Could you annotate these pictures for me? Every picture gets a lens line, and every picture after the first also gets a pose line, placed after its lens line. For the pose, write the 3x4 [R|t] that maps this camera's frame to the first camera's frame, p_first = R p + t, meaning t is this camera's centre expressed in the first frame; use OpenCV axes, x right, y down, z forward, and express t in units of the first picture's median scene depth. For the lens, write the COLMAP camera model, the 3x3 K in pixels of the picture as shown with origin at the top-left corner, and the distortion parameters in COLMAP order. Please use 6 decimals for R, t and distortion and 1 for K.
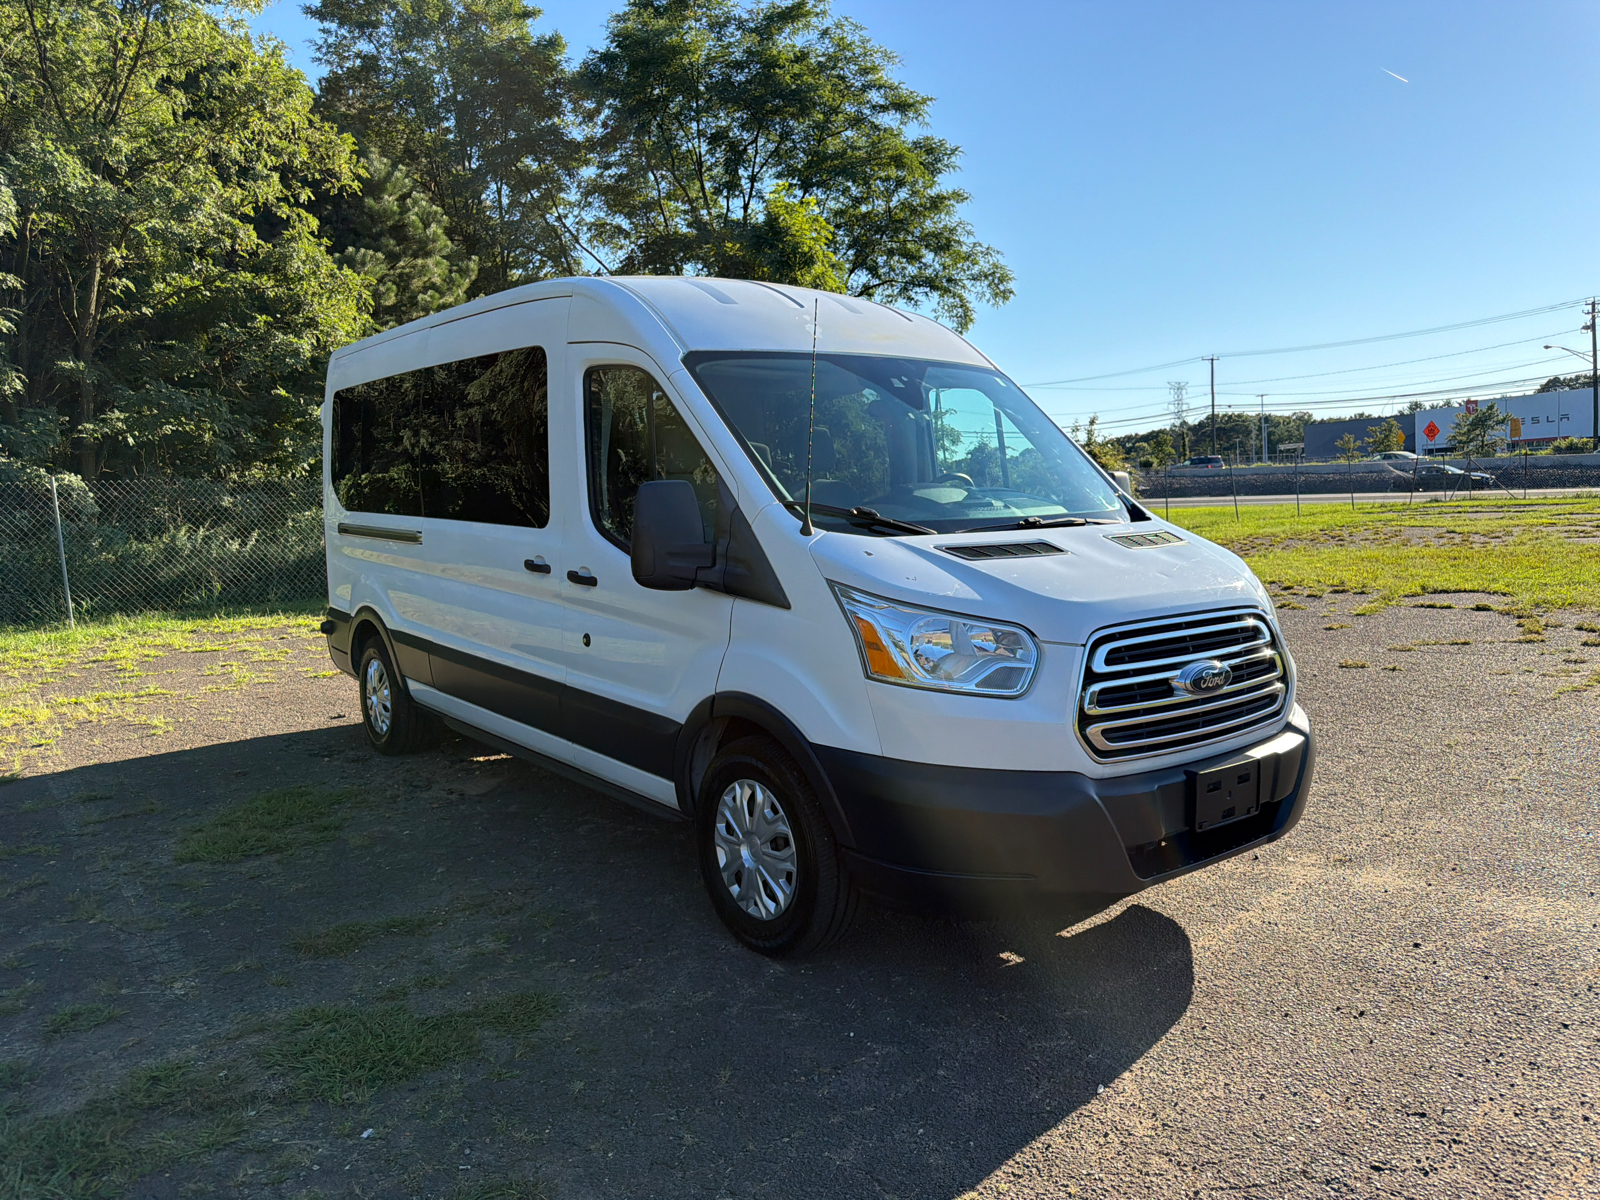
lens RADIAL K [[1163.3, 0, 801.6], [0, 1163.3, 618.2], [0, 0, 1]] dist [0.017208, -0.029552]
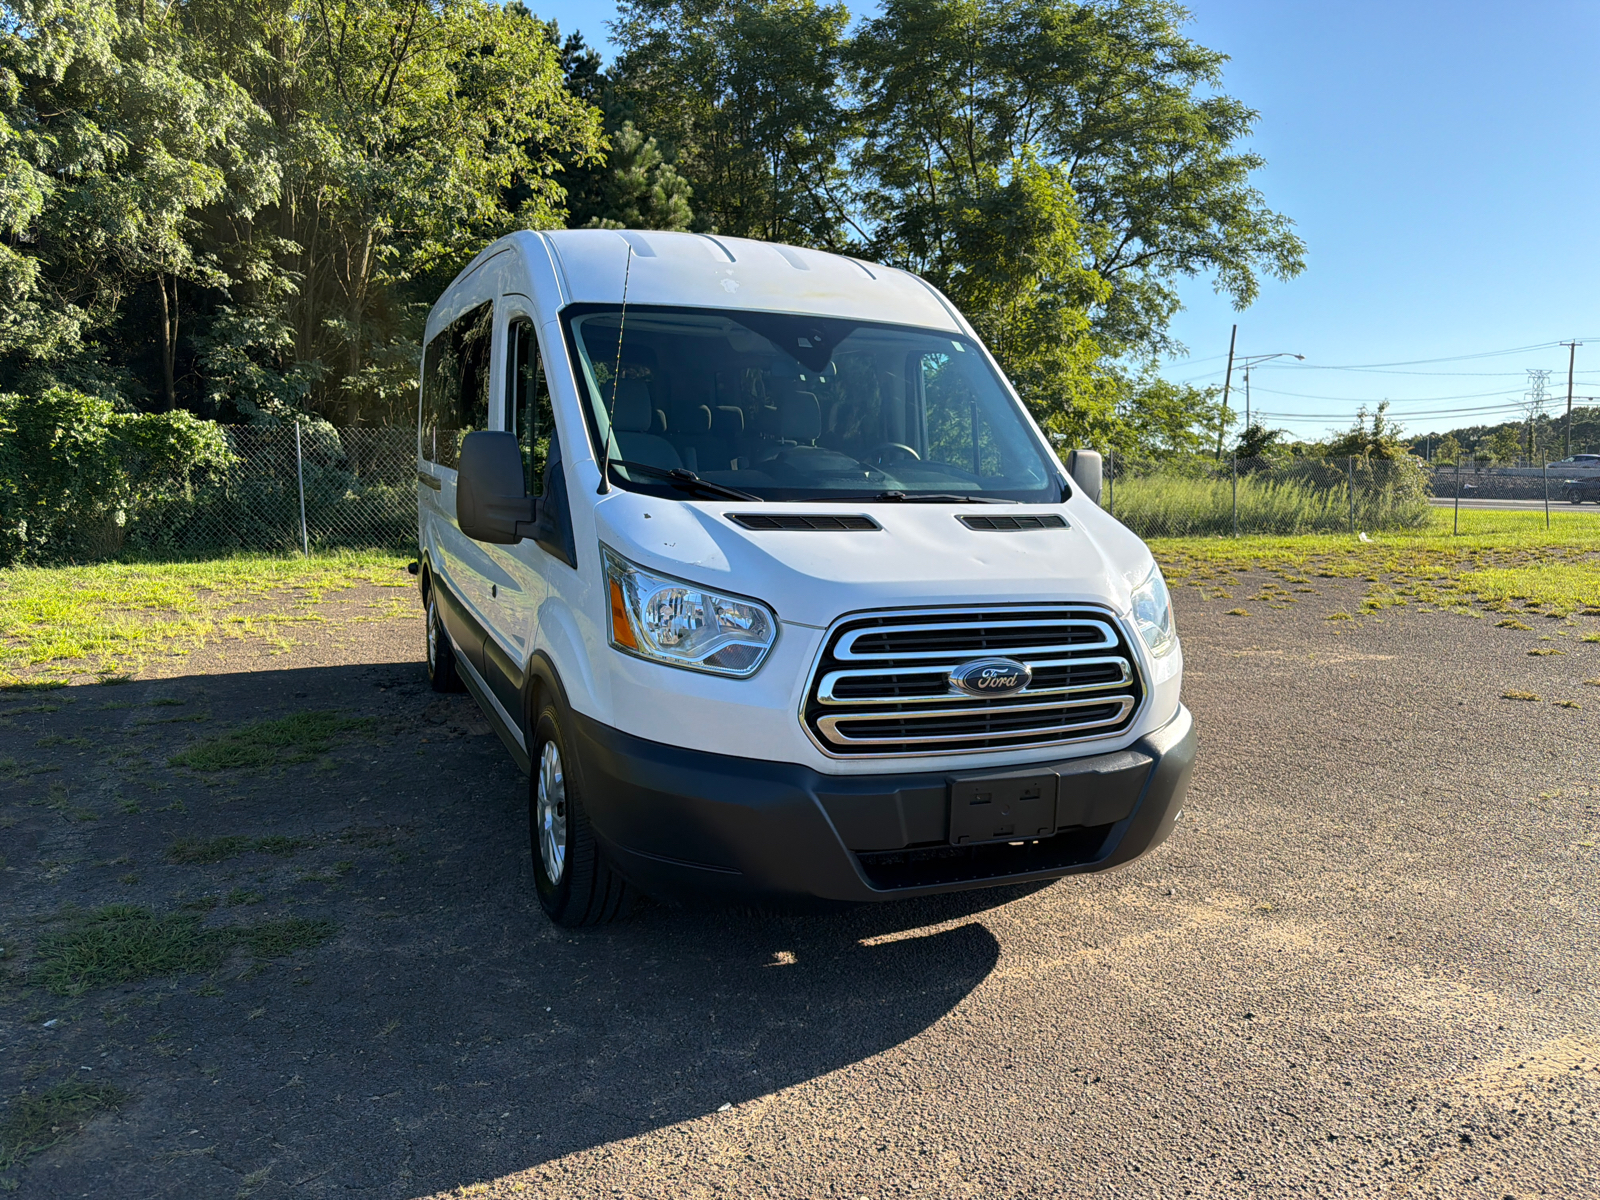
lens RADIAL K [[1161.5, 0, 809.1], [0, 1161.5, 615.0], [0, 0, 1]] dist [0.031332, -0.055059]
pose [[0.967293, 0.077824, -0.241427, 0.088249], [-0.073434, 0.996931, 0.027142, -0.002159], [0.242798, -0.008525, 0.970039, 0.022195]]
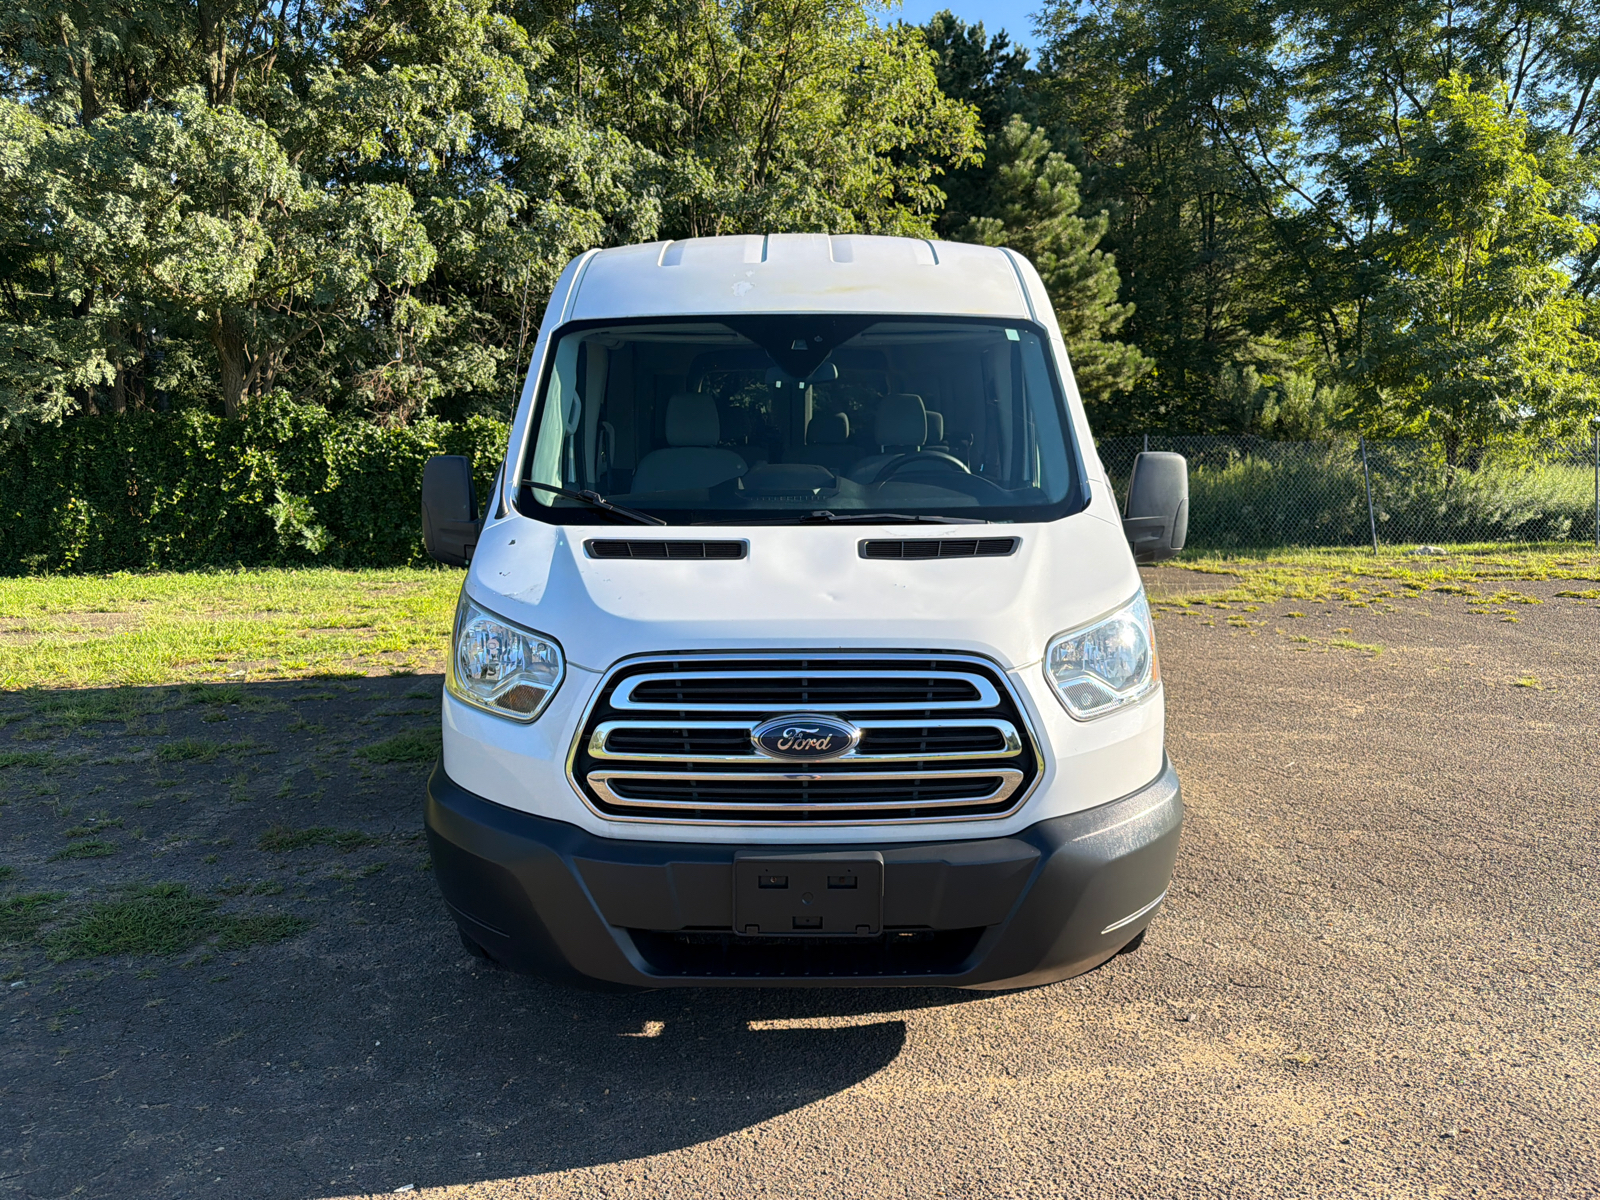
lens RADIAL K [[1163.3, 0, 801.6], [0, 1163.3, 618.2], [0, 0, 1]] dist [0.017208, -0.029552]
pose [[0.790684, 0.101962, -0.603674, 0.164823], [-0.081081, 0.994788, 0.061824, -0.014859], [0.606831, 0.000063, 0.794831, 0.086189]]
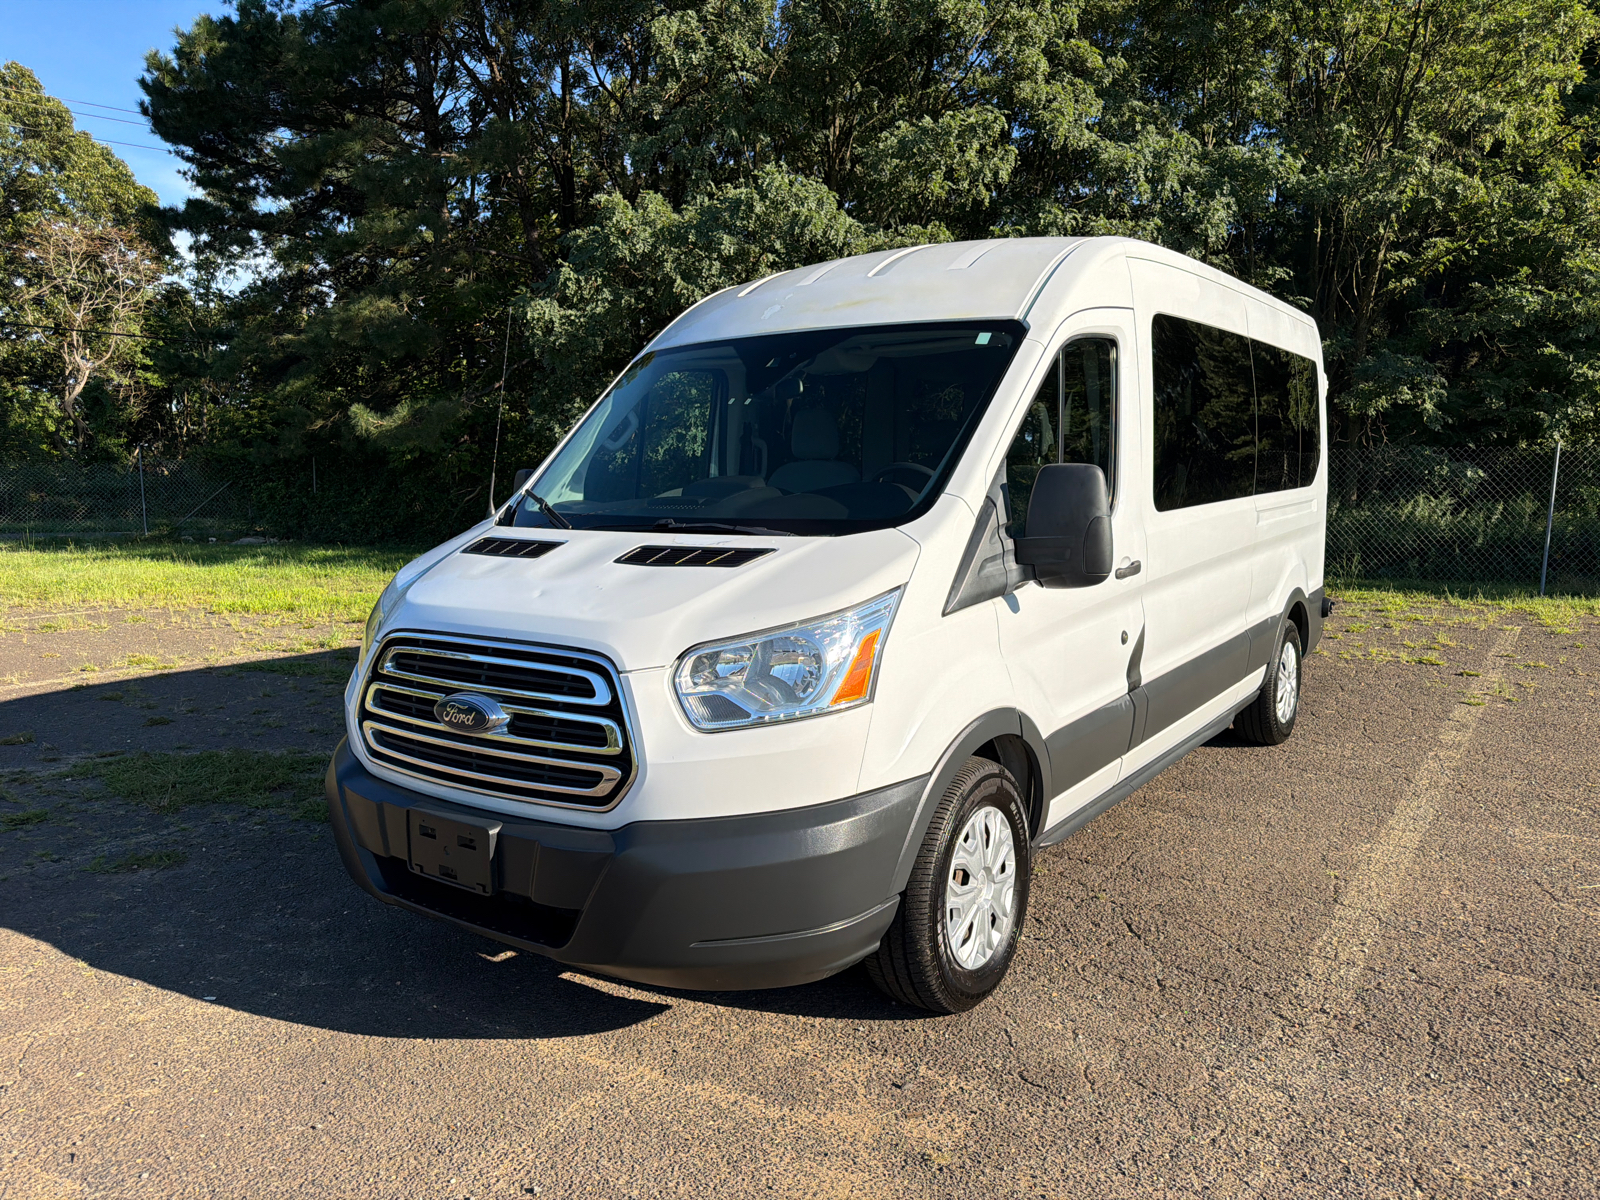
lens RADIAL K [[1146.2, 0, 800.0], [0, 1146.2, 600.0], [0, 0, 1]] dist [0.076205, -0.091580]
pose [[0.296912, 0.125393, -0.946636, 0.255497], [-0.107902, 0.989397, 0.097213, -0.029739], [0.948789, 0.073280, 0.307294, 0.202366]]
